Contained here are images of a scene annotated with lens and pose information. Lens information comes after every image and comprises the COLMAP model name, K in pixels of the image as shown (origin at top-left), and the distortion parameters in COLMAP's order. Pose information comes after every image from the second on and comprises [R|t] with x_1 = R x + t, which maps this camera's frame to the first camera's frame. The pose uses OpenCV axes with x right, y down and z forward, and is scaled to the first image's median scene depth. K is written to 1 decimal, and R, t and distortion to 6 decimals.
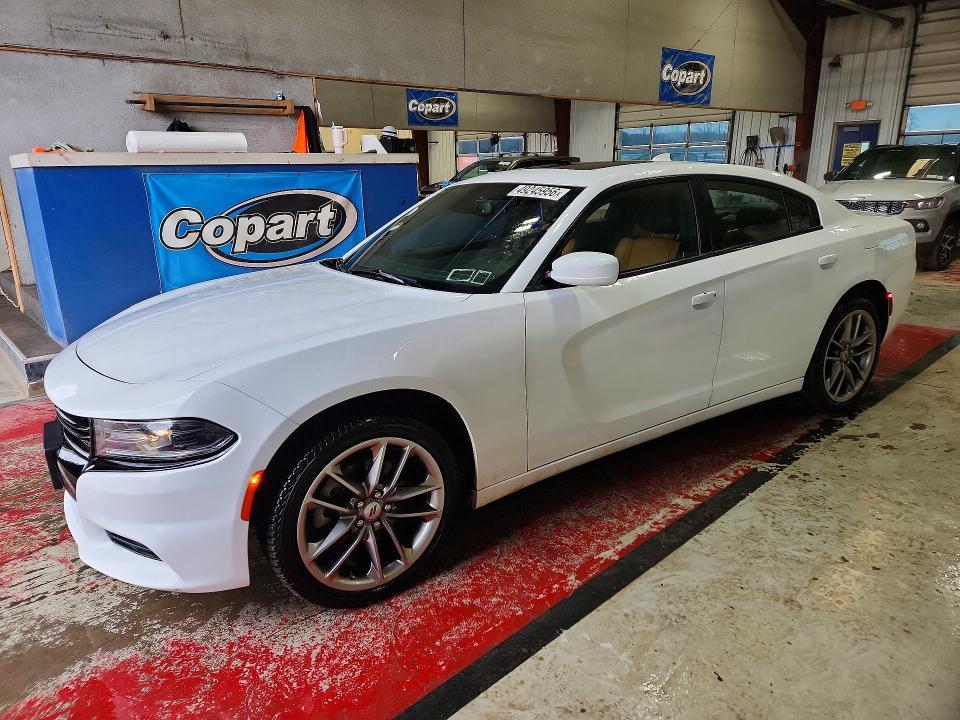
lens RADIAL K [[644.8, 0, 449.8], [0, 644.8, 359.8], [0, 0, 1]] dist [0.048602, -0.037593]
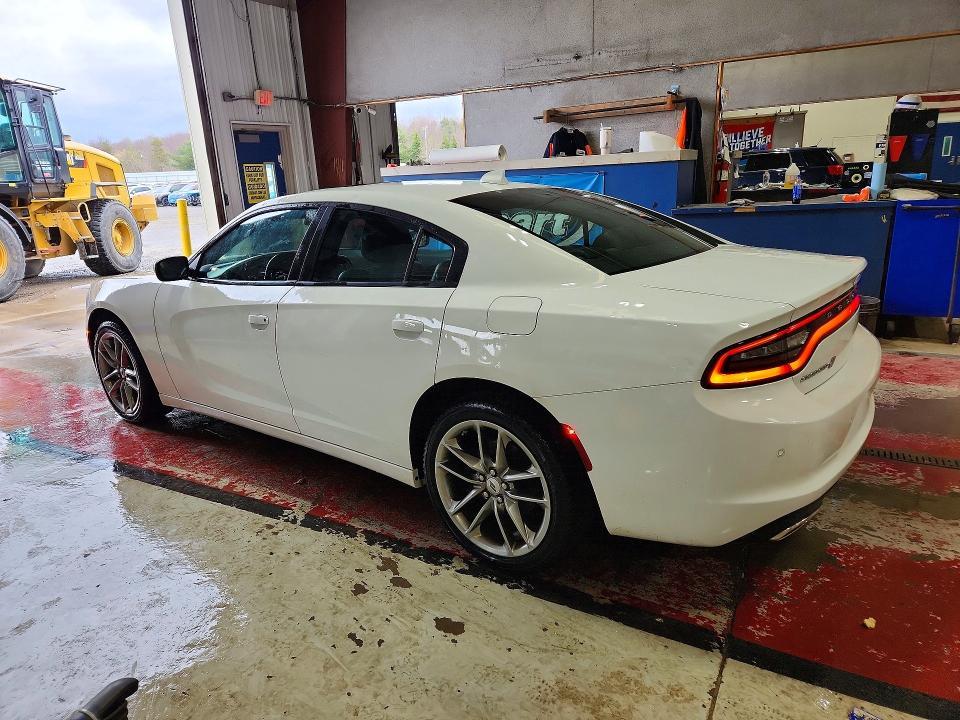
lens RADIAL K [[644.8, 0, 449.8], [0, 644.8, 359.8], [0, 0, 1]] dist [0.048602, -0.037593]
pose [[0.313652, 0.265974, -0.911526, 1.175023], [-0.229146, 0.952798, 0.199169, -0.251219], [0.921474, 0.146403, 0.359794, 0.723130]]
